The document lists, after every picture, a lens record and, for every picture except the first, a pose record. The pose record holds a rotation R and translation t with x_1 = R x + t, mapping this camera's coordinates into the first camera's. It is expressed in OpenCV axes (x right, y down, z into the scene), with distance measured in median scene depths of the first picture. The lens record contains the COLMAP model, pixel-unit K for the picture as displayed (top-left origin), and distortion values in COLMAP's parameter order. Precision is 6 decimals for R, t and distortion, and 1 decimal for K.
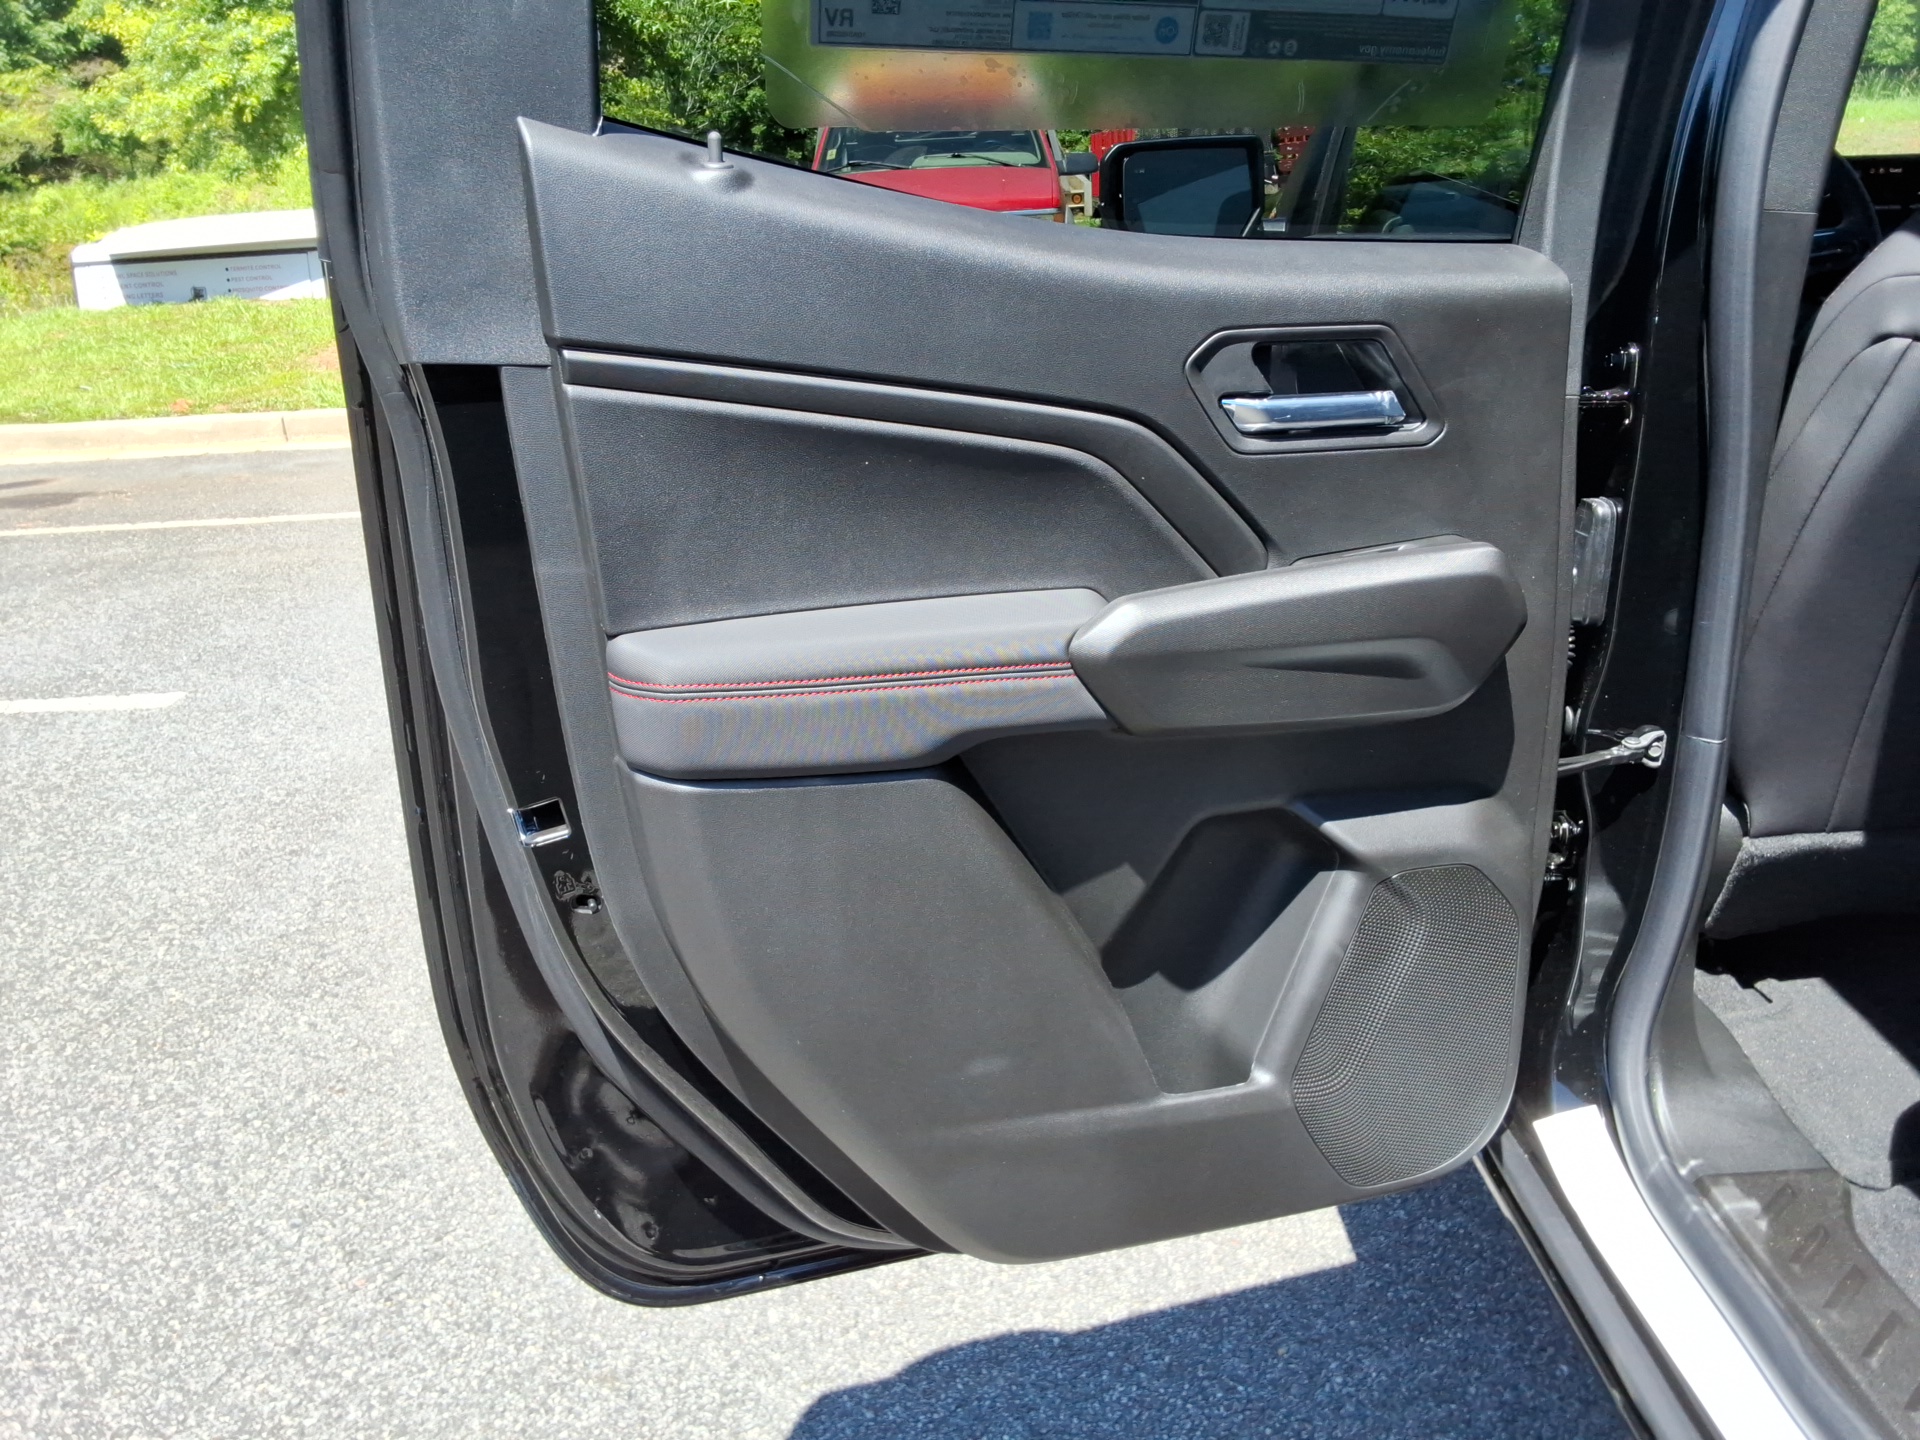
lens RADIAL K [[1546.2, 0, 978.4], [0, 1546.2, 710.6], [0, 0, 1]] dist [0.111704, -0.172267]
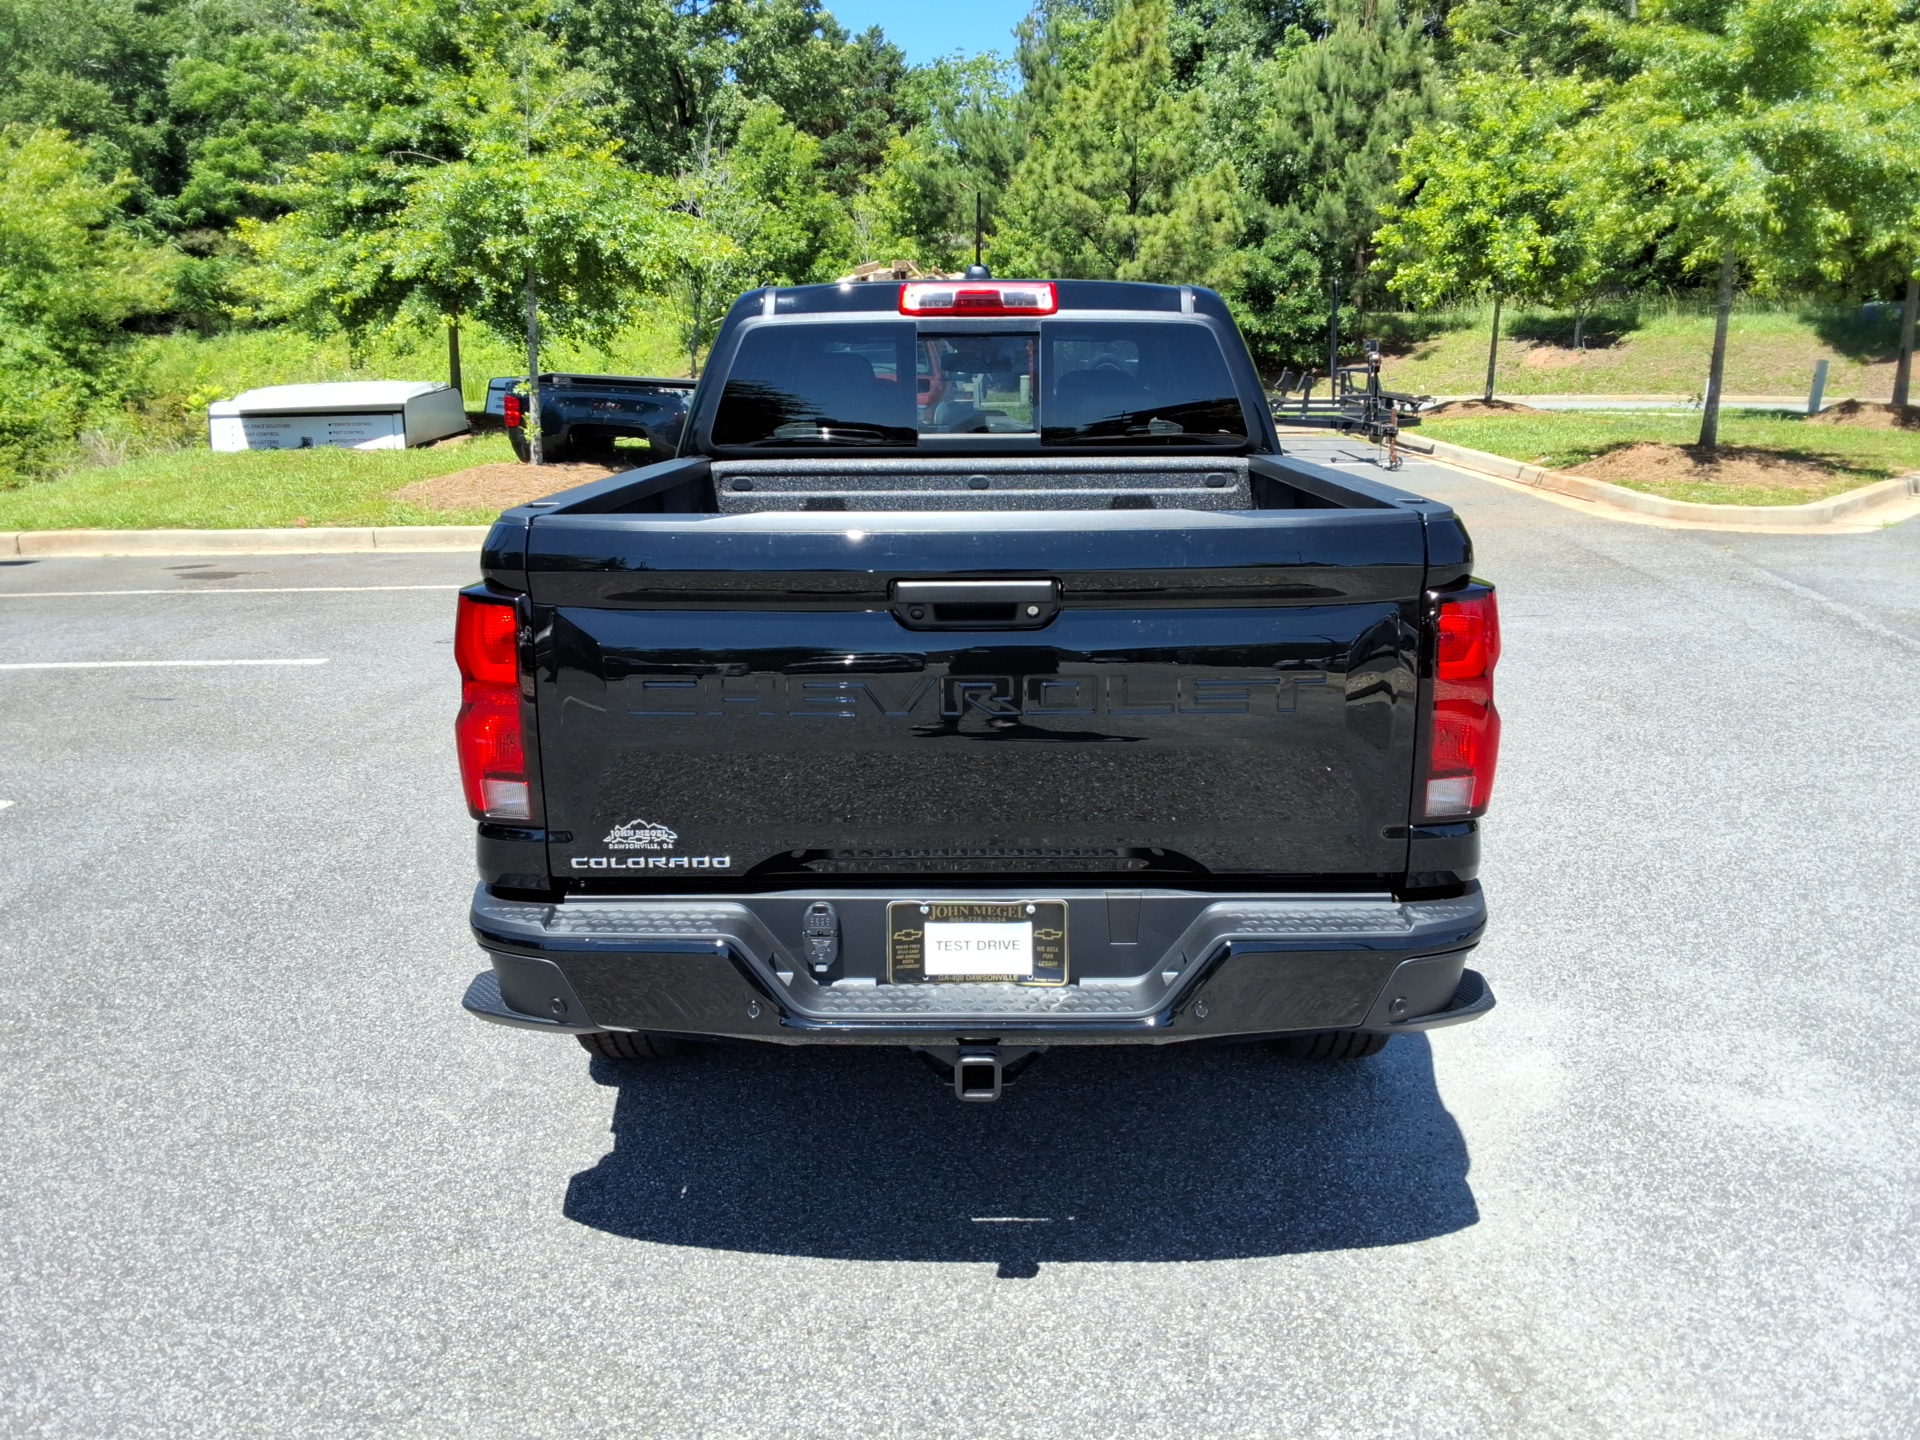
lens RADIAL K [[1546.2, 0, 978.4], [0, 1546.2, 710.6], [0, 0, 1]] dist [0.111704, -0.172267]
pose [[0.999162, 0.033693, -0.023237, 0.140943], [-0.035852, 0.994359, -0.099820, 0.095281], [0.019742, 0.100569, 0.994734, -0.377081]]
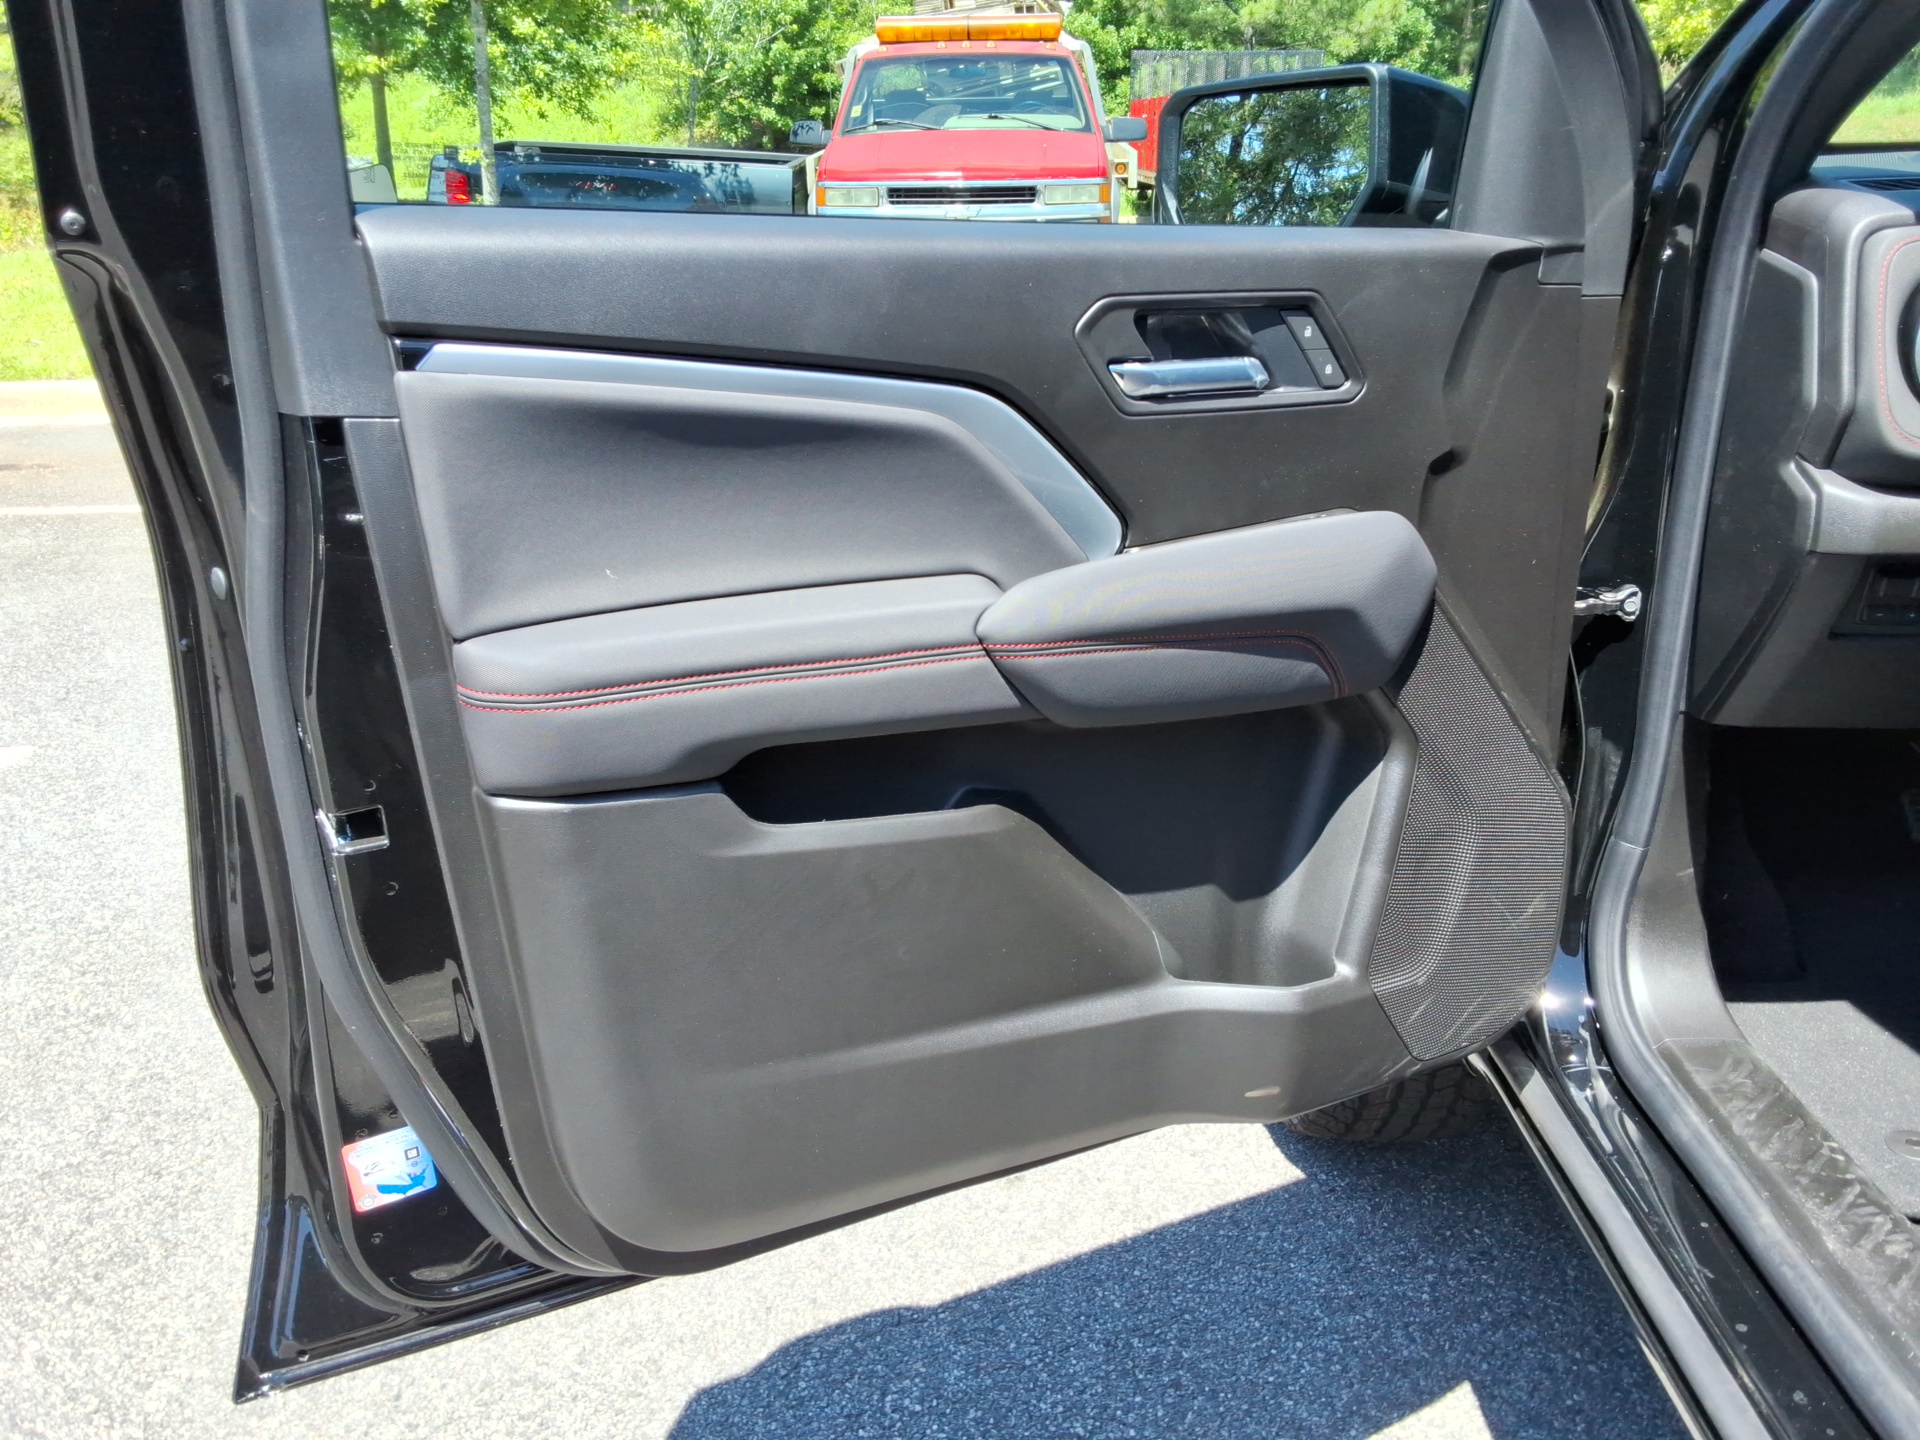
lens RADIAL K [[1546.2, 0, 978.4], [0, 1546.2, 710.6], [0, 0, 1]] dist [0.111704, -0.172267]
pose [[0.999418, 0.033784, -0.004646, -0.007279], [-0.033692, 0.999257, 0.018704, -0.028288], [0.005274, -0.018537, 0.999814, 0.088669]]
